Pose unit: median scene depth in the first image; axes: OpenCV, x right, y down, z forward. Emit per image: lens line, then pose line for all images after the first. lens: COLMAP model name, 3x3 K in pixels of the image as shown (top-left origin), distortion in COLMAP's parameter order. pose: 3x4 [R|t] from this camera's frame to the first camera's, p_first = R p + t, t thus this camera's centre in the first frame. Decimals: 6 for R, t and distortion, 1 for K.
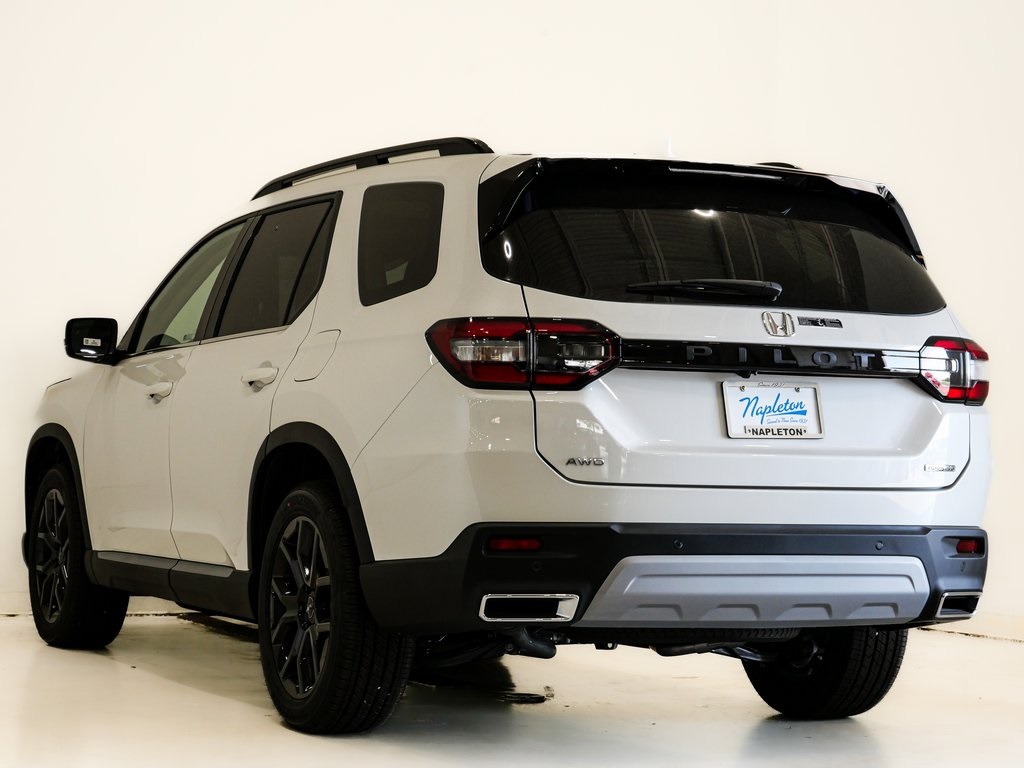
lens RADIAL K [[2479.0, 0, 515.6], [0, 2479.0, 377.1], [0, 0, 1]] dist [0.242963, 0.000000]
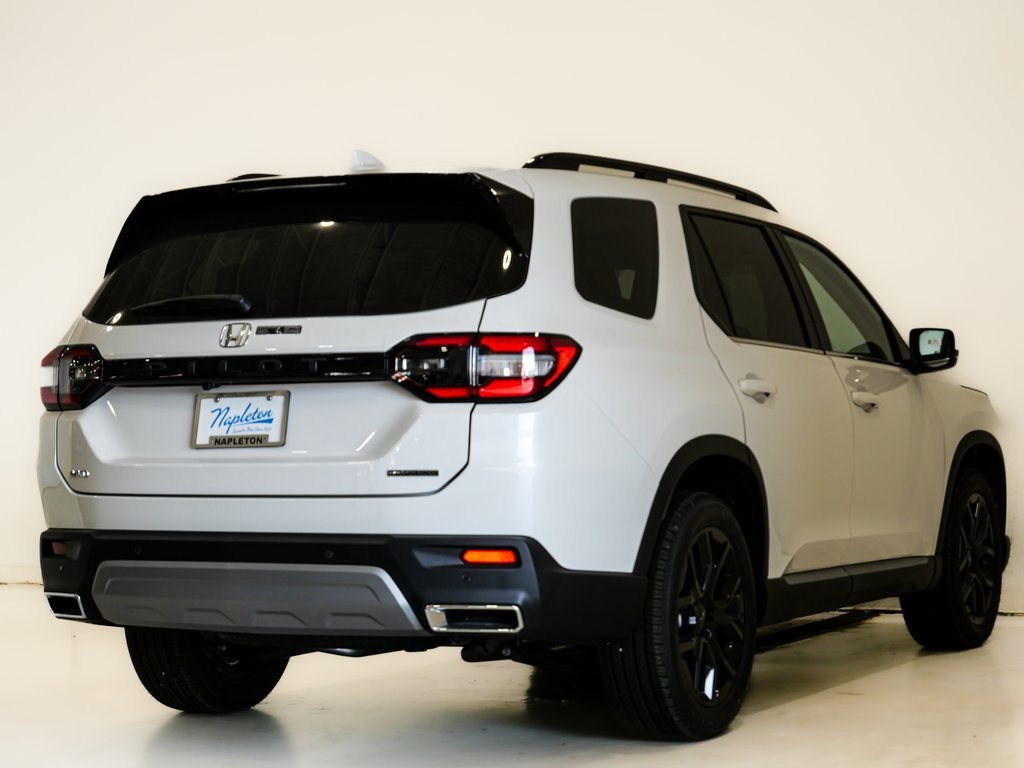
lens RADIAL K [[2299.2, 0, 514.1], [0, 2299.2, 381.2], [0, 0, 1]] dist [0.210448, 0.000000]
pose [[0.588986, -0.042016, -0.807050, 0.932764], [0.043707, 0.998842, -0.020104, 0.021443], [0.806961, -0.023433, 0.590140, 0.532361]]
